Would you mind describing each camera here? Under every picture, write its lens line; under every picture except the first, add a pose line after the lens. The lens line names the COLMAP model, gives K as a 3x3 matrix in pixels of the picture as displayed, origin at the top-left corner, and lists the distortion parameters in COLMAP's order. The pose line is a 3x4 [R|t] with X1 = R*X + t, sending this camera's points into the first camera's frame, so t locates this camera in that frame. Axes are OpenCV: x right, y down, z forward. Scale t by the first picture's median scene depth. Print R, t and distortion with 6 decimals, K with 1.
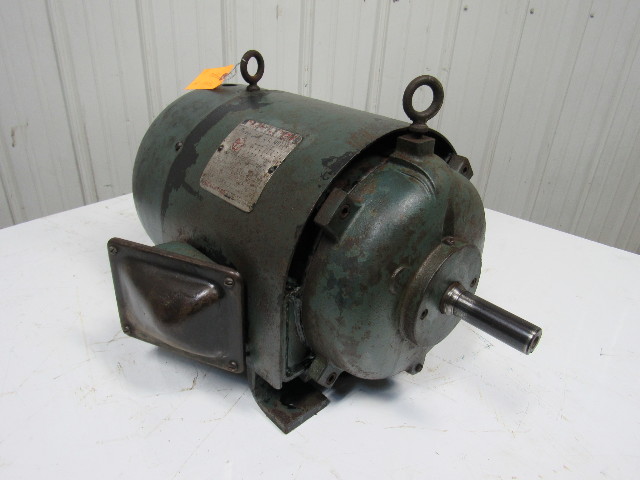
lens RADIAL K [[448.8, 0, 320.0], [0, 448.8, 240.0], [0, 0, 1]] dist [0.000955, 0.001767]
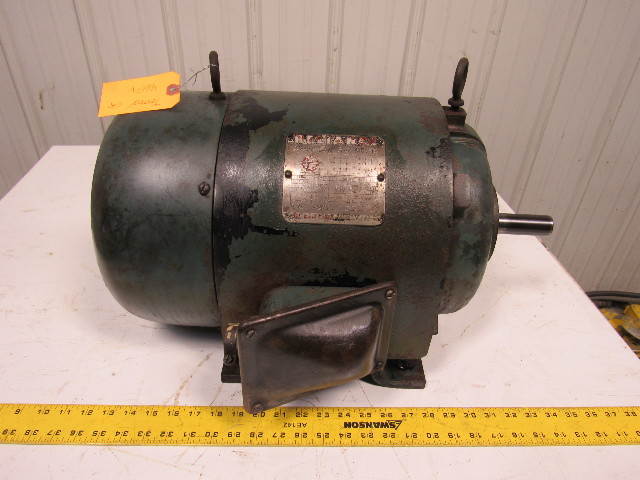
lens RADIAL K [[448.8, 0, 320.0], [0, 448.8, 240.0], [0, 0, 1]] dist [0.000955, 0.001767]
pose [[0.701300, -0.419391, 0.576446, -0.780163], [0.328910, 0.907778, 0.260301, -0.309639], [-0.632453, 0.007049, 0.774567, 0.272153]]
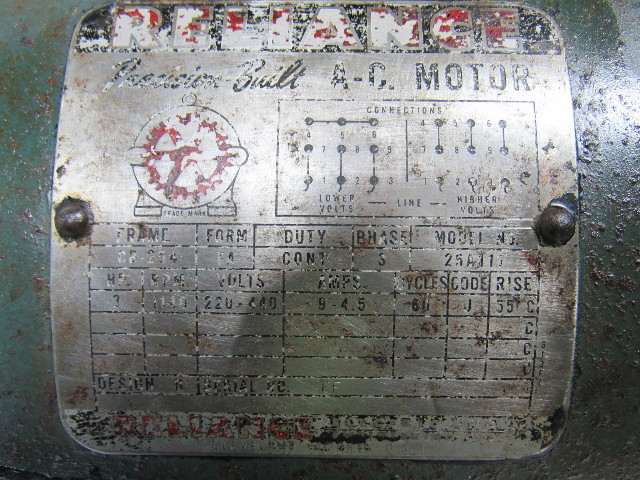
lens RADIAL K [[448.8, 0, 320.0], [0, 448.8, 240.0], [0, 0, 1]] dist [0.000955, 0.001767]
pose [[0.684747, -0.533073, 0.496945, -0.255400], [0.357145, 0.839846, 0.408787, -0.243972], [-0.635270, -0.102434, 0.765466, 0.834754]]
